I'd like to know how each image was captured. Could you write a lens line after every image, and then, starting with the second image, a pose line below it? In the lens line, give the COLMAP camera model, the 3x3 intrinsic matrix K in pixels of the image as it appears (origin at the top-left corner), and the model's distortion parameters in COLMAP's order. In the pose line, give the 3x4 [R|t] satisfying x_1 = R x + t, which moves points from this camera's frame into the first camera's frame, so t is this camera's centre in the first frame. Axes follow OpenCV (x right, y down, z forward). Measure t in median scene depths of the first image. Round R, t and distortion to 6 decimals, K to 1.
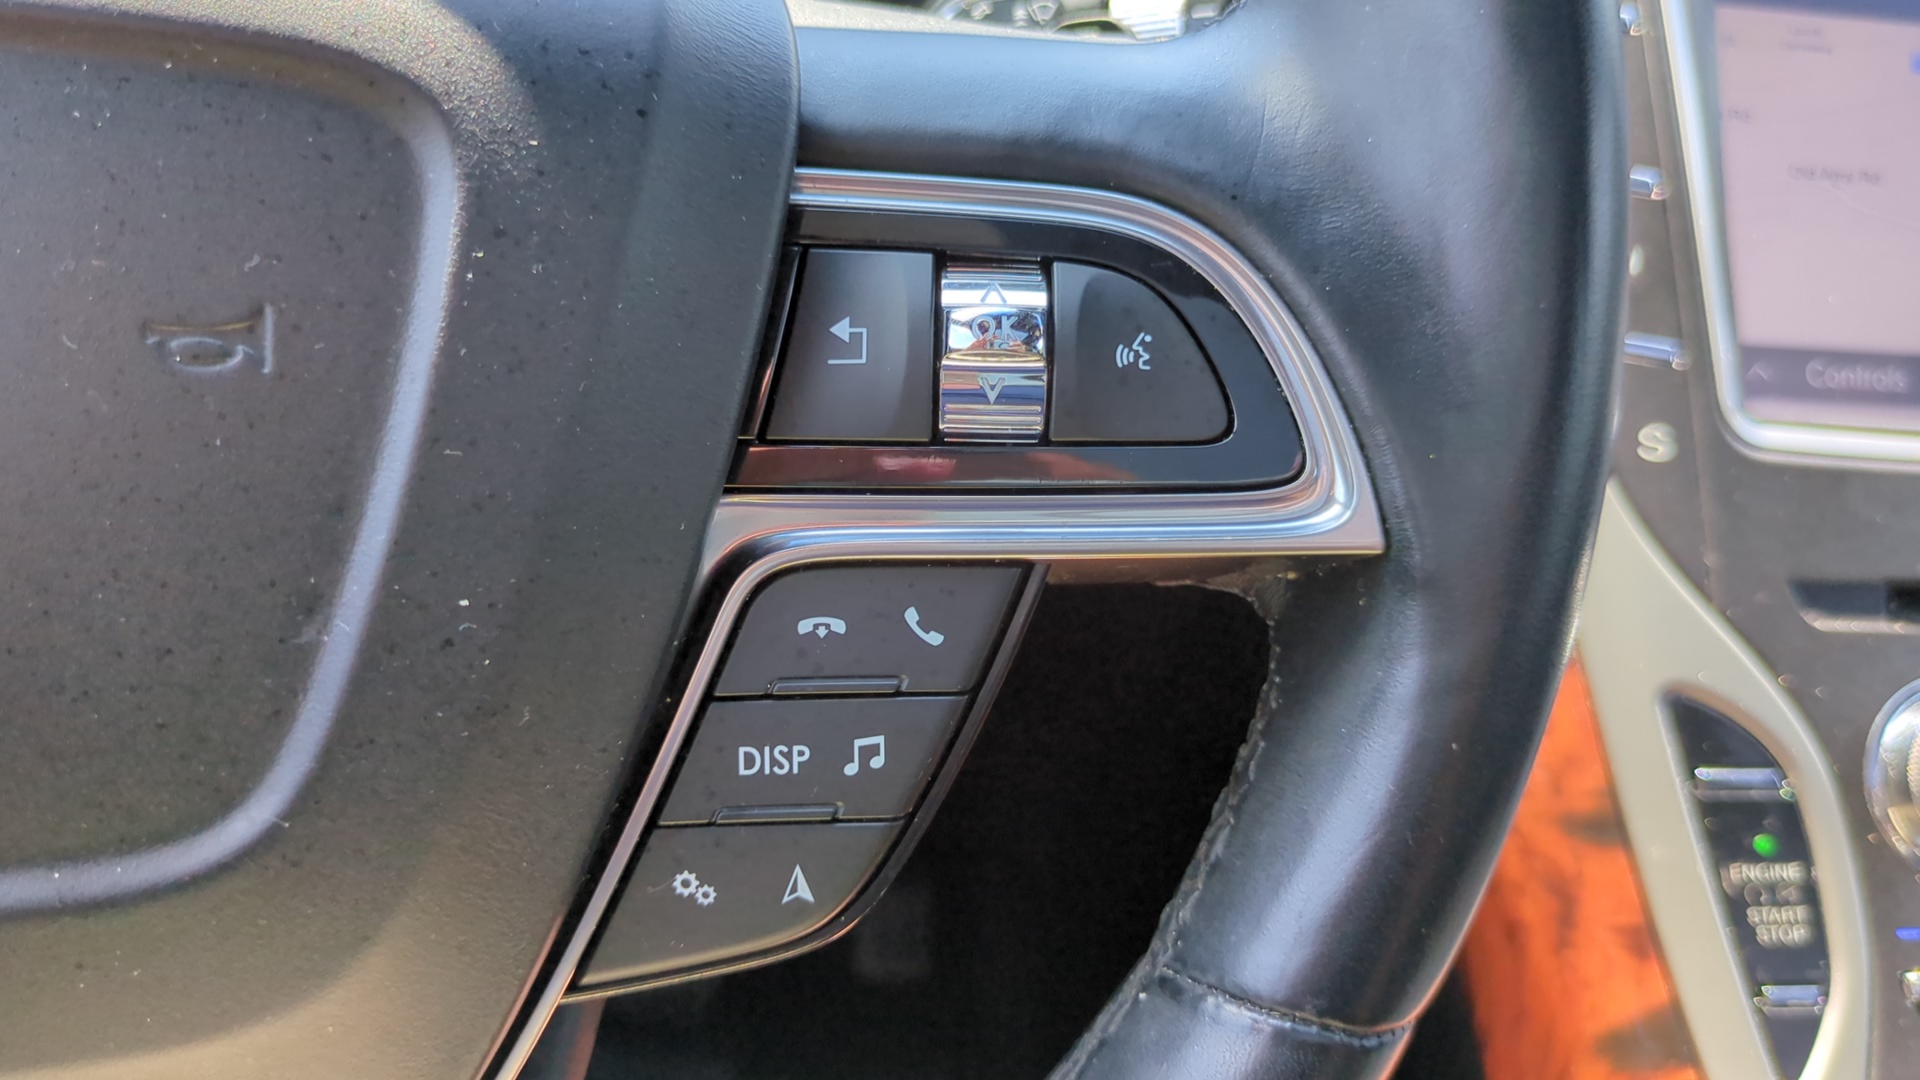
lens RADIAL K [[1476.5, 0, 960.0], [0, 1476.5, 540.0], [0, 0, 1]] dist [0.008585, 0.000181]
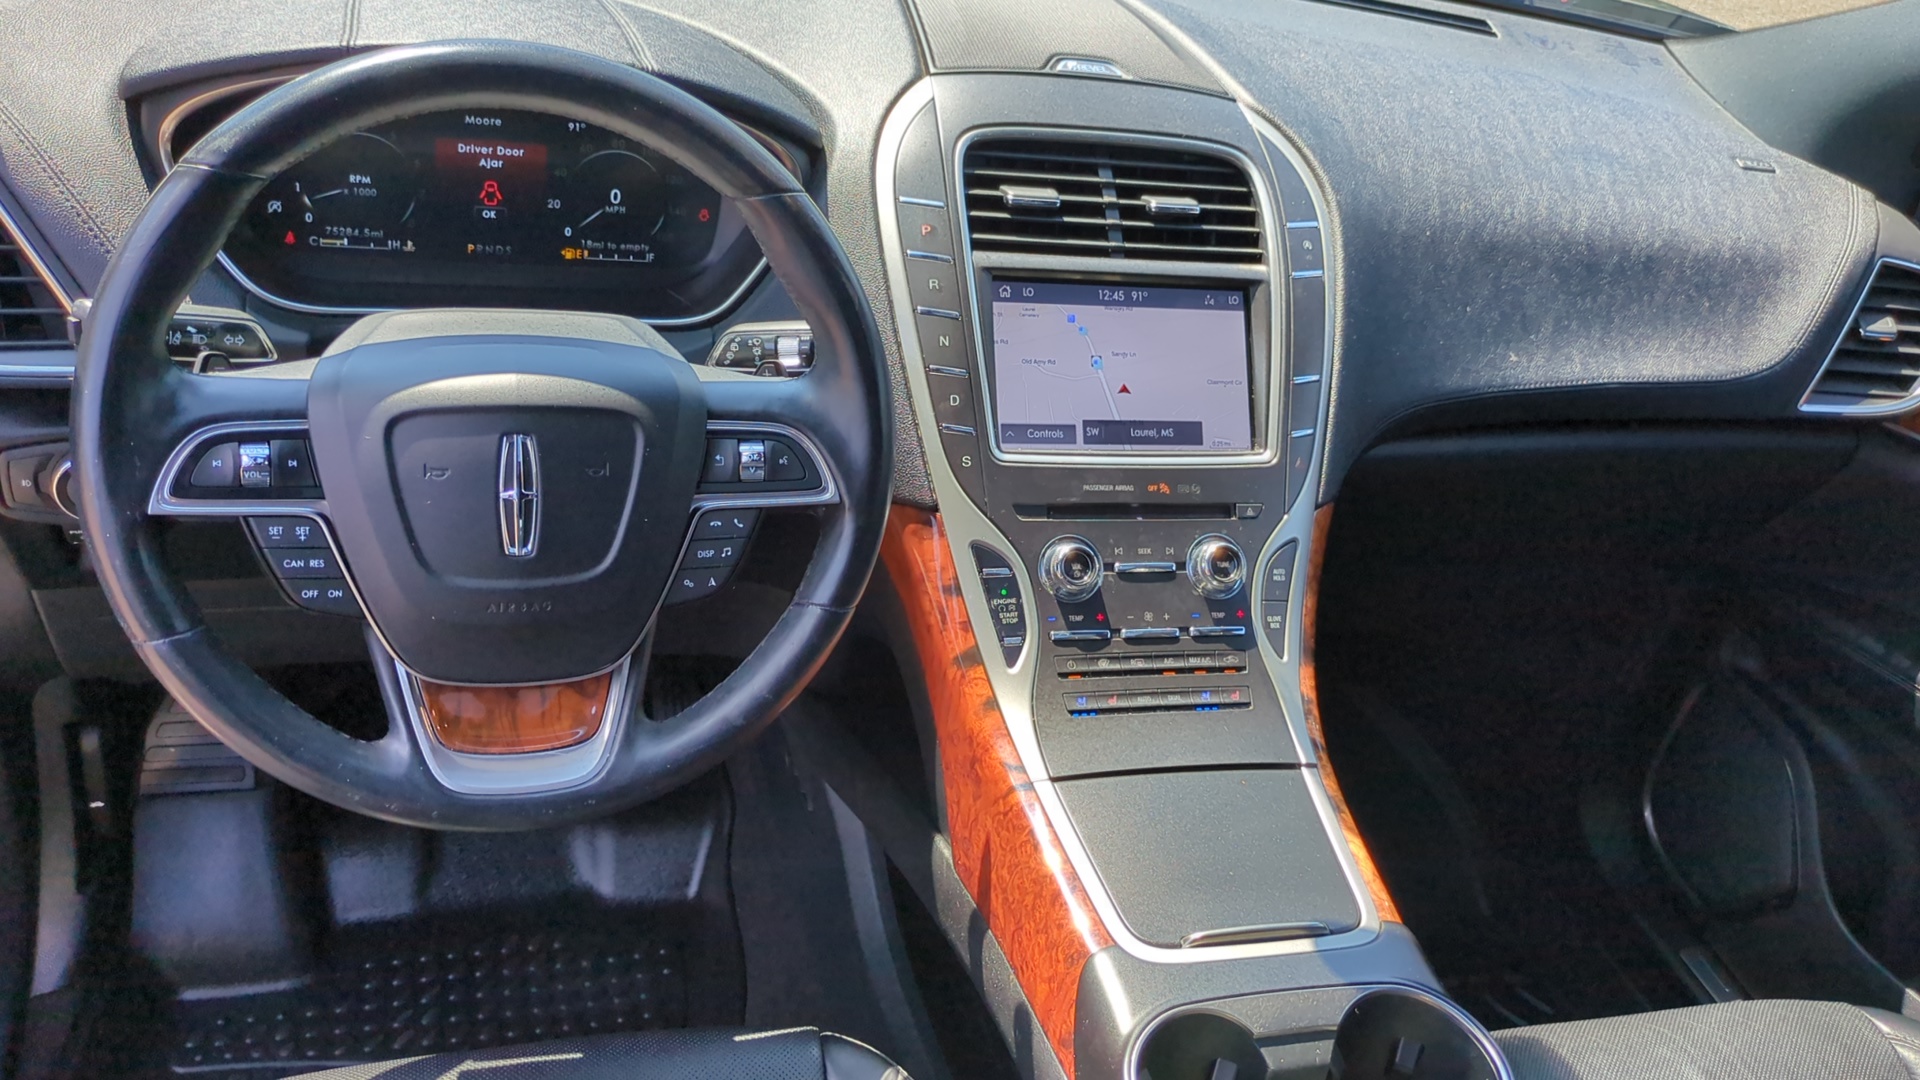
lens RADIAL K [[1476.5, 0, 960.0], [0, 1476.5, 540.0], [0, 0, 1]] dist [0.008585, 0.000181]
pose [[0.980168, -0.038419, 0.194406, -0.133149], [0.031101, 0.998693, 0.040560, -0.028088], [-0.195710, -0.033709, 0.980082, -1.965037]]
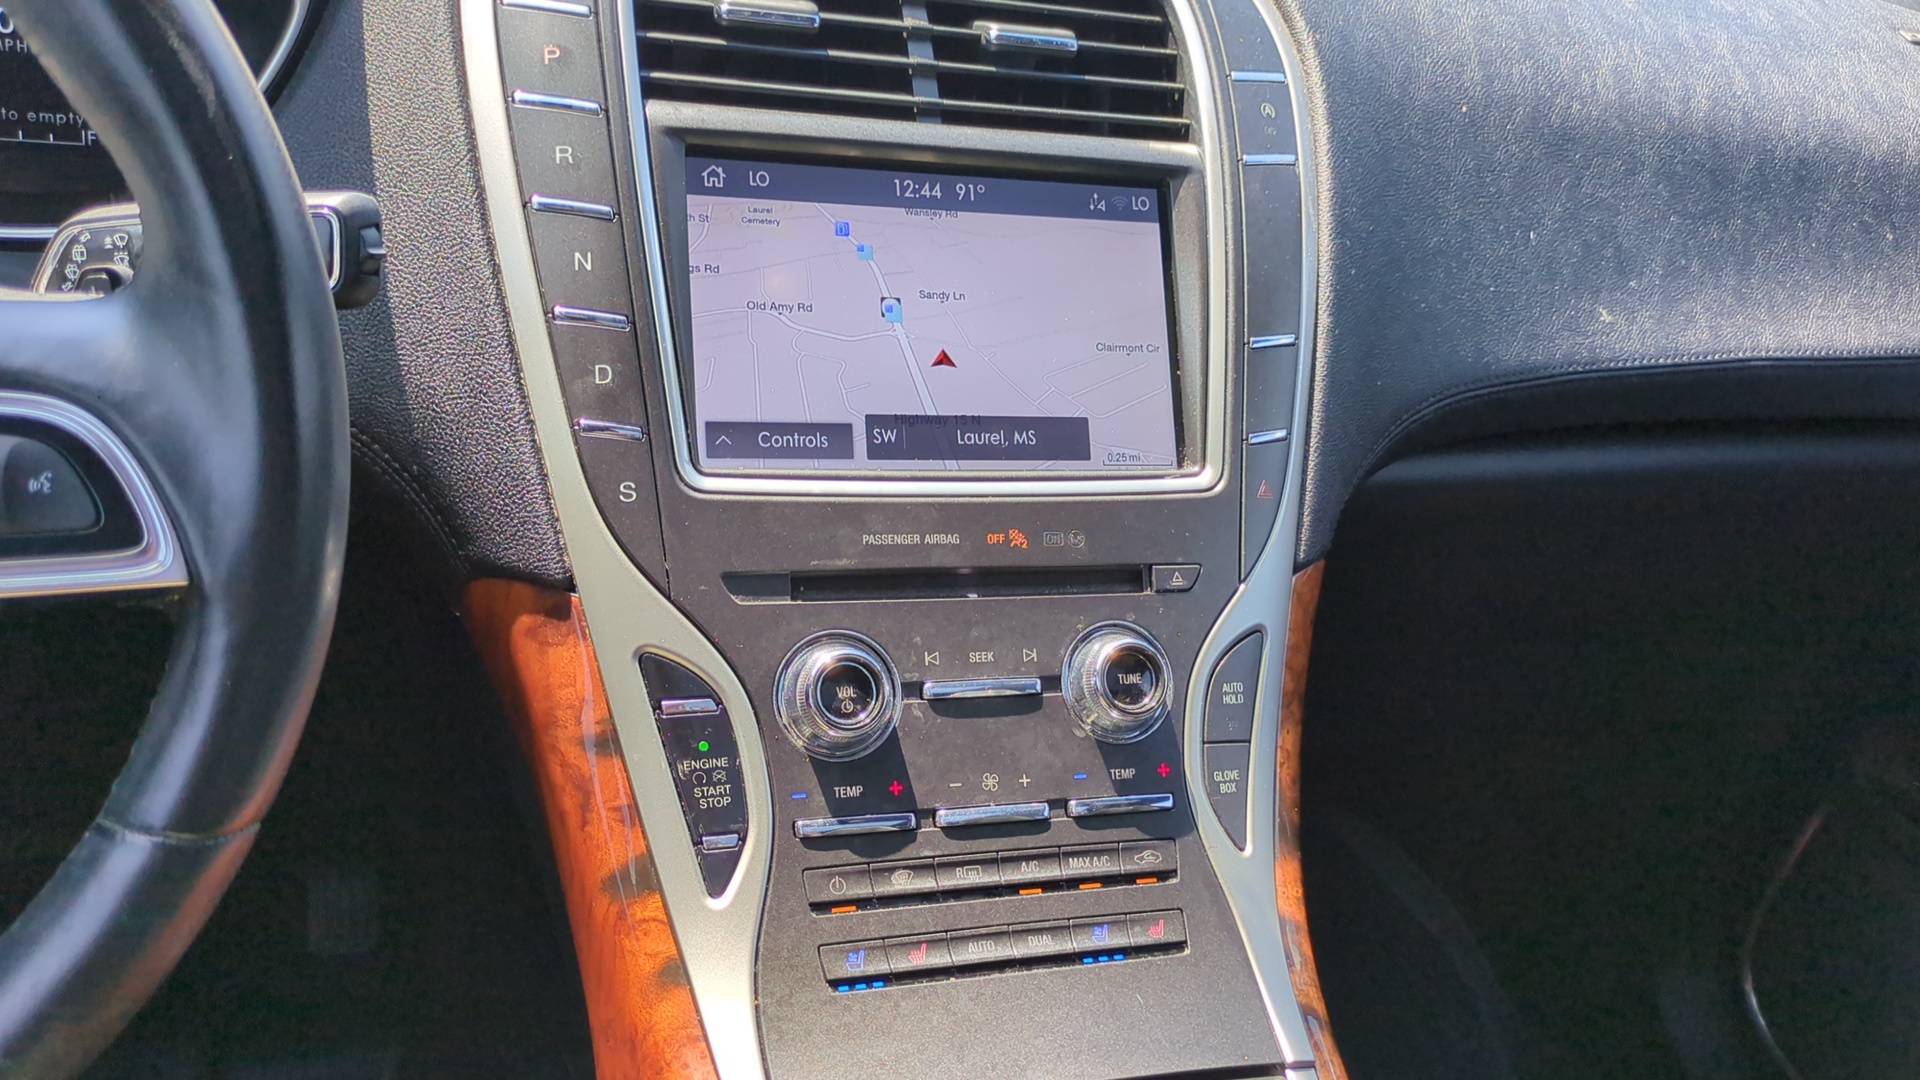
lens RADIAL K [[1532.9, 0, 960.0], [0, 1532.9, 540.0], [0, 0, 1]] dist [0.012478, -0.001829]
pose [[0.970441, -0.046478, 0.236823, 0.434137], [0.047176, 0.998883, 0.002719, -0.003566], [-0.236684, 0.008534, 0.971549, -0.641841]]
